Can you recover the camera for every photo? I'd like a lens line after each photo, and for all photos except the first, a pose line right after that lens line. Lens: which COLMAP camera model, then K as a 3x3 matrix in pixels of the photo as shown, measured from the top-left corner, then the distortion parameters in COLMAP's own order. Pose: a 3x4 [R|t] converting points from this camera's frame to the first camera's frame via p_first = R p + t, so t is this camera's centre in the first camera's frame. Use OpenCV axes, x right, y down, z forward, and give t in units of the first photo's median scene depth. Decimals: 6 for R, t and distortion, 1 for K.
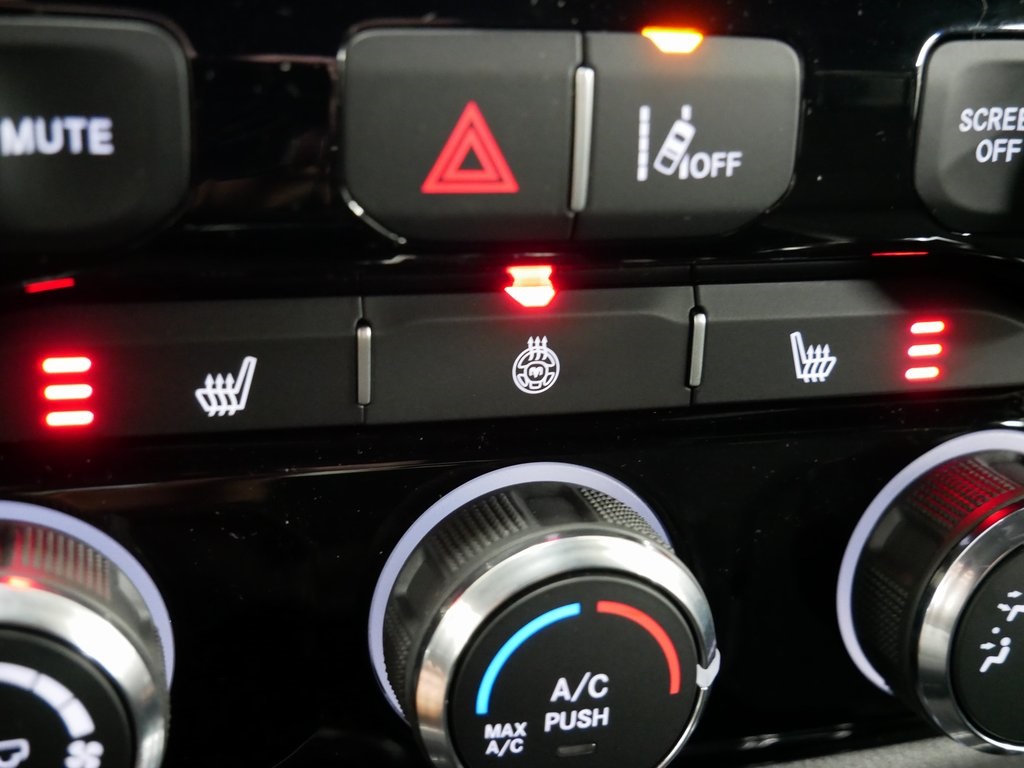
lens RADIAL K [[1425.9, 0, 509.5], [0, 1425.9, 384.8], [0, 0, 1]] dist [-0.003247, 0.000000]
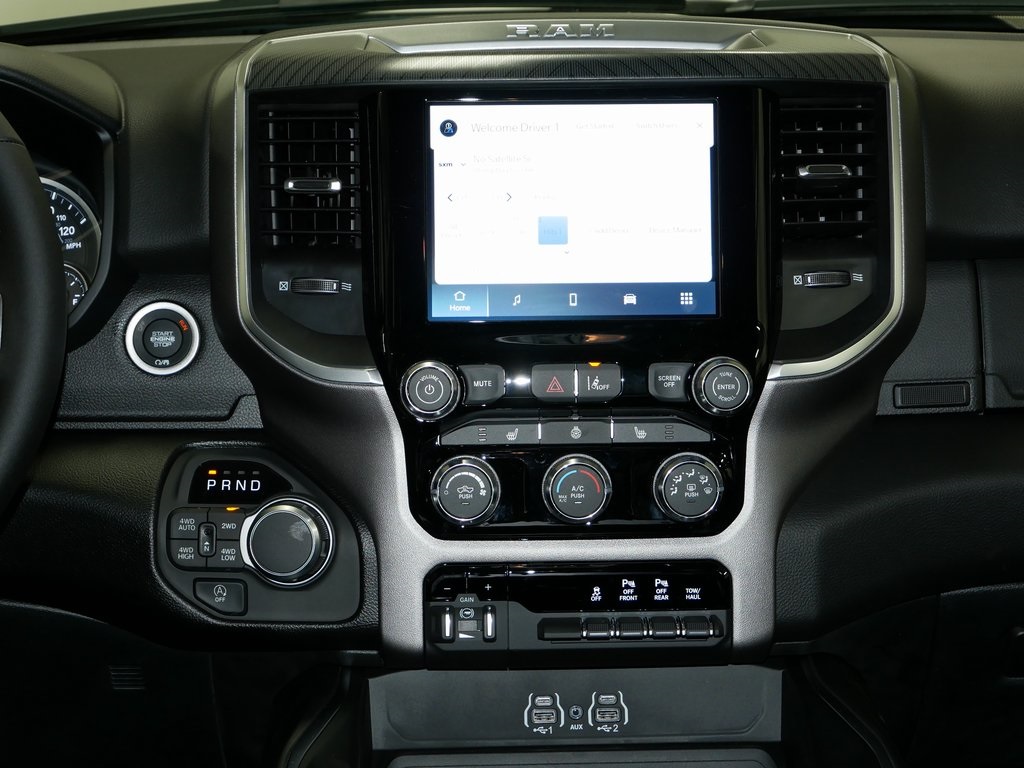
lens RADIAL K [[2105.3, 0, 509.2], [0, 2105.3, 383.3], [0, 0, 1]] dist [0.062621, 0.000000]
pose [[0.961256, -0.048198, -0.271411, 1.854063], [-0.035116, 0.955162, -0.293993, 2.053076], [0.273411, 0.292133, 0.916463, -5.992277]]
